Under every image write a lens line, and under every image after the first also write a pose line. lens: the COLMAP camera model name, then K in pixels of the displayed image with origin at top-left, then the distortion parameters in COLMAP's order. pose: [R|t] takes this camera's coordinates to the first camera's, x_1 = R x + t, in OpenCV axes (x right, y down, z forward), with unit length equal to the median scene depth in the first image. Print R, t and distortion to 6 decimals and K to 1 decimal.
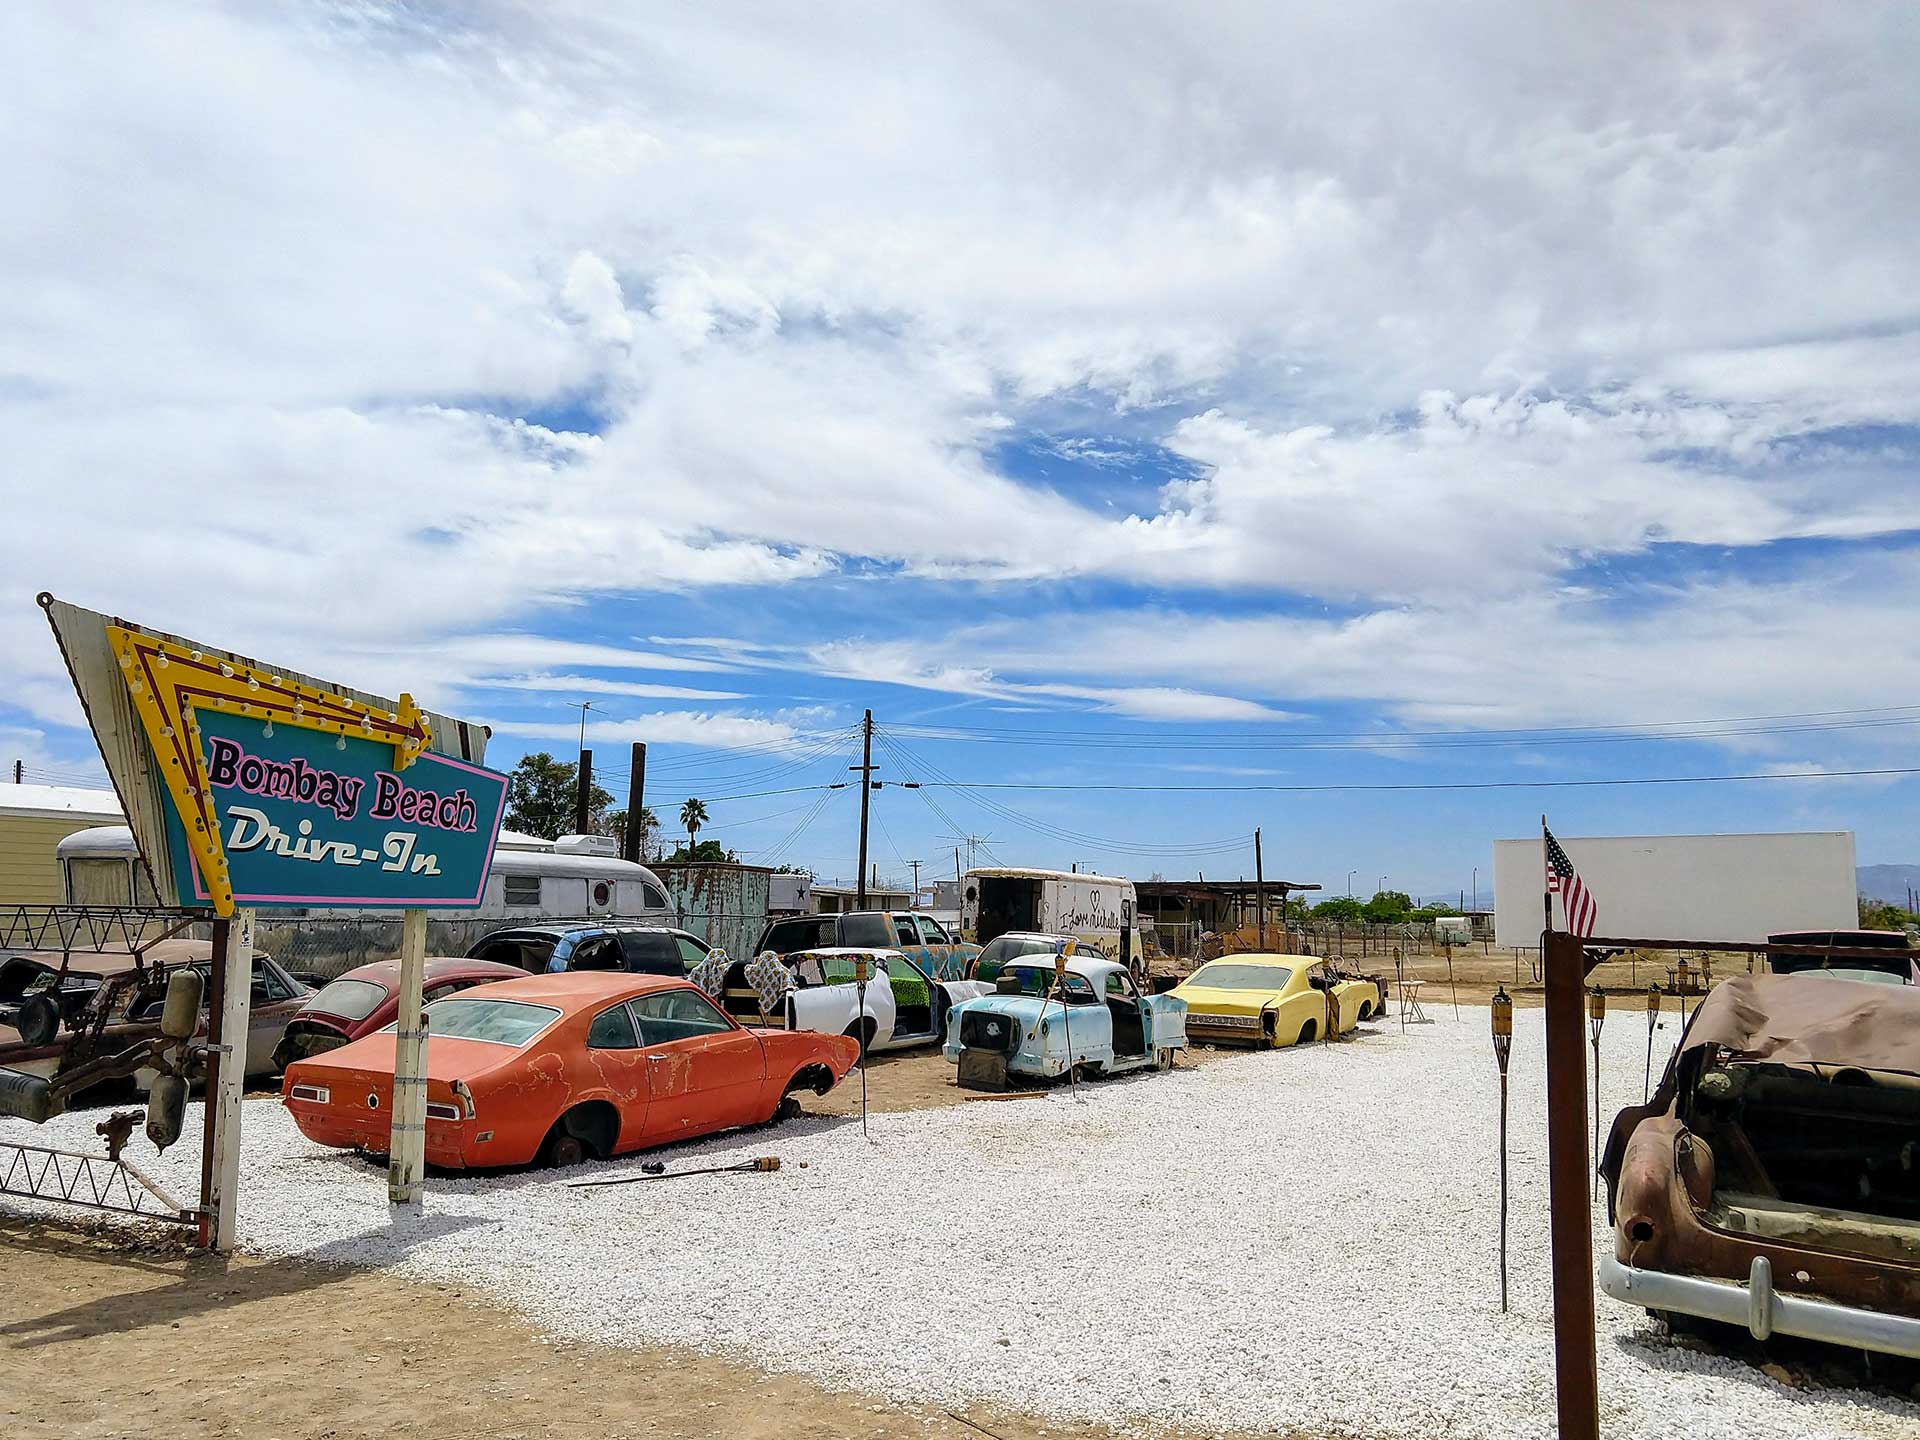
lens RADIAL K [[1959.6, 0, 964.2], [0, 1959.6, 712.0], [0, 0, 1]] dist [0.006444, 0.000000]
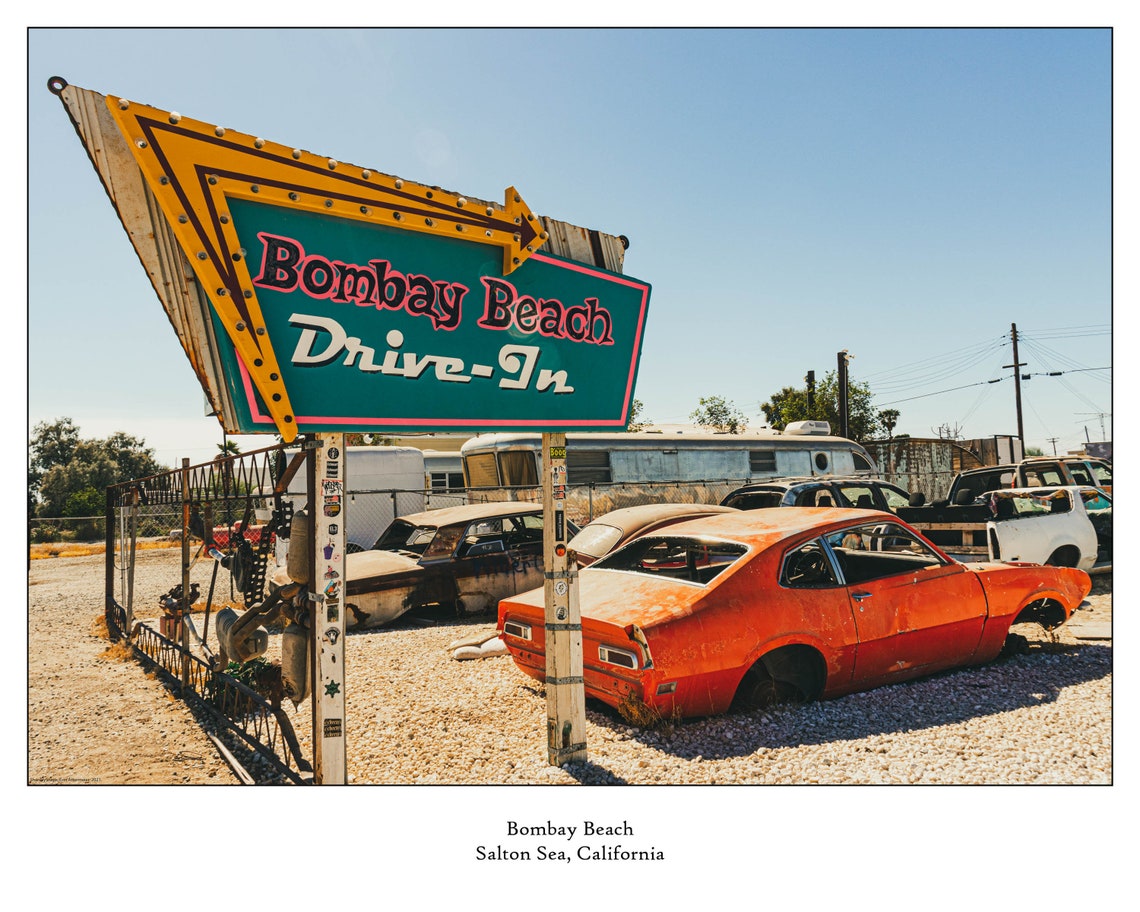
lens RADIAL K [[955.2, 0, 530.6], [0, 955.2, 411.2], [0, 0, 1]] dist [0.030430, 0.006411]
pose [[0.876057, -0.093634, -0.473029, -0.083869], [0.098194, 0.995053, -0.015109, 0.097789], [0.472103, -0.033213, 0.880917, 0.625675]]
